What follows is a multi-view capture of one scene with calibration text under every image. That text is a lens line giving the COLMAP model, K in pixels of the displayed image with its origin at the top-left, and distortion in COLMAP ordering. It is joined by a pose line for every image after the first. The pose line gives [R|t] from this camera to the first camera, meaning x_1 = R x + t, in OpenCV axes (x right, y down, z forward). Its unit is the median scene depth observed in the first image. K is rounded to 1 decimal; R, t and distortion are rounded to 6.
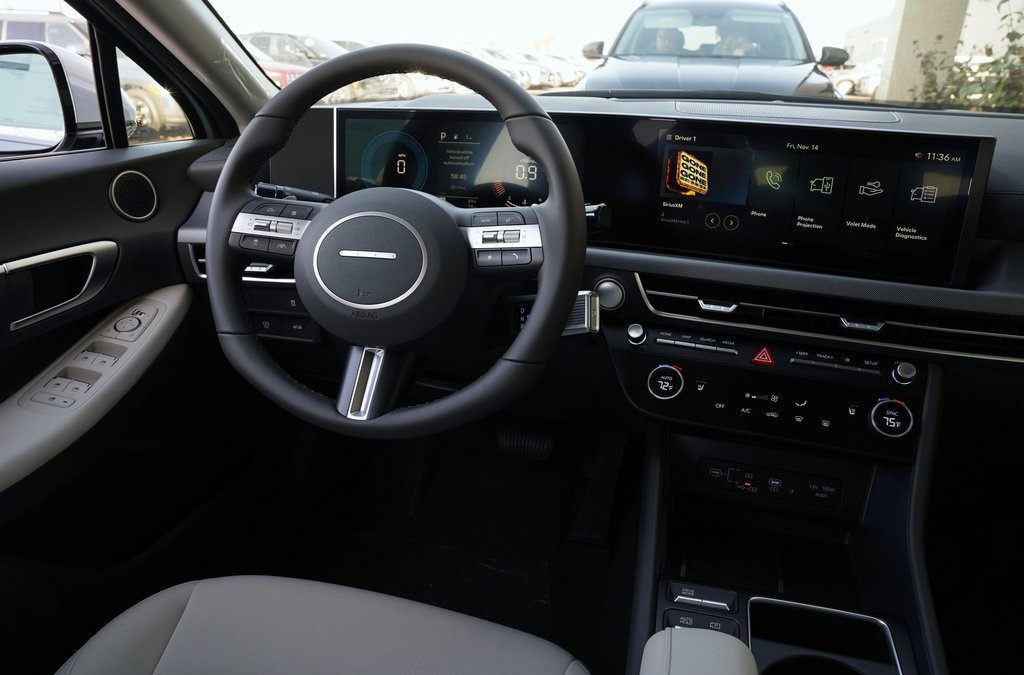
lens RADIAL K [[716.0, 0, 512.0], [0, 716.0, 337.5], [0, 0, 1]] dist [-0.130023, 0.102849]
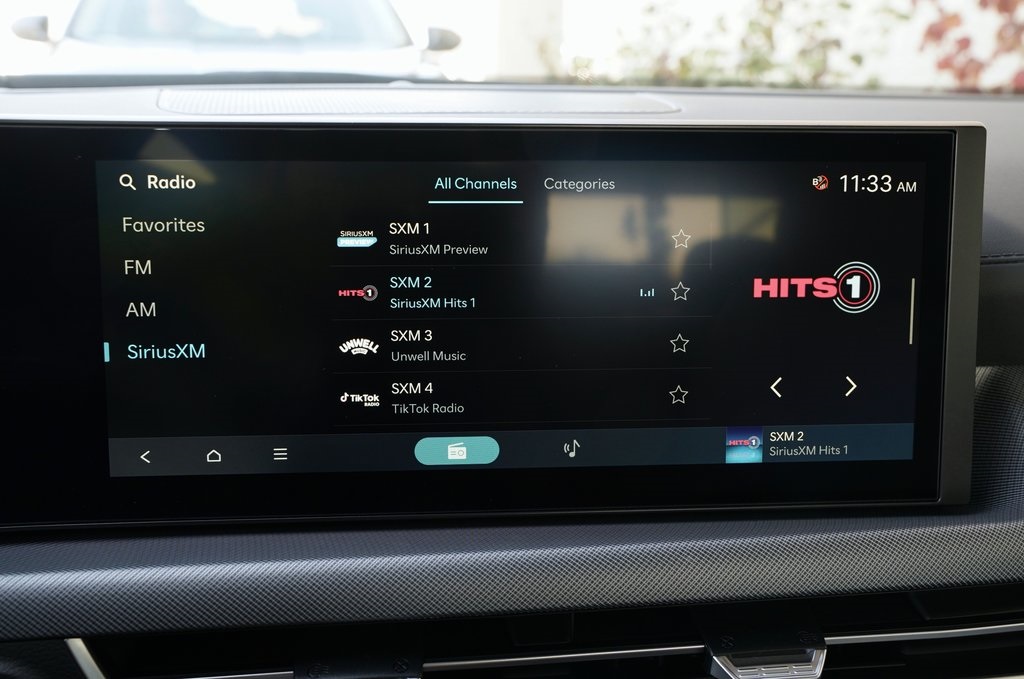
lens RADIAL K [[1026.3, 0, 512.0], [0, 1026.3, 339.5], [0, 0, 1]] dist [-0.004455, 0.089775]
pose [[0.876522, -0.126687, 0.464391, 0.157238], [0.177747, 0.981747, -0.067669, -0.158356], [-0.447341, 0.141857, 0.883041, 0.544663]]
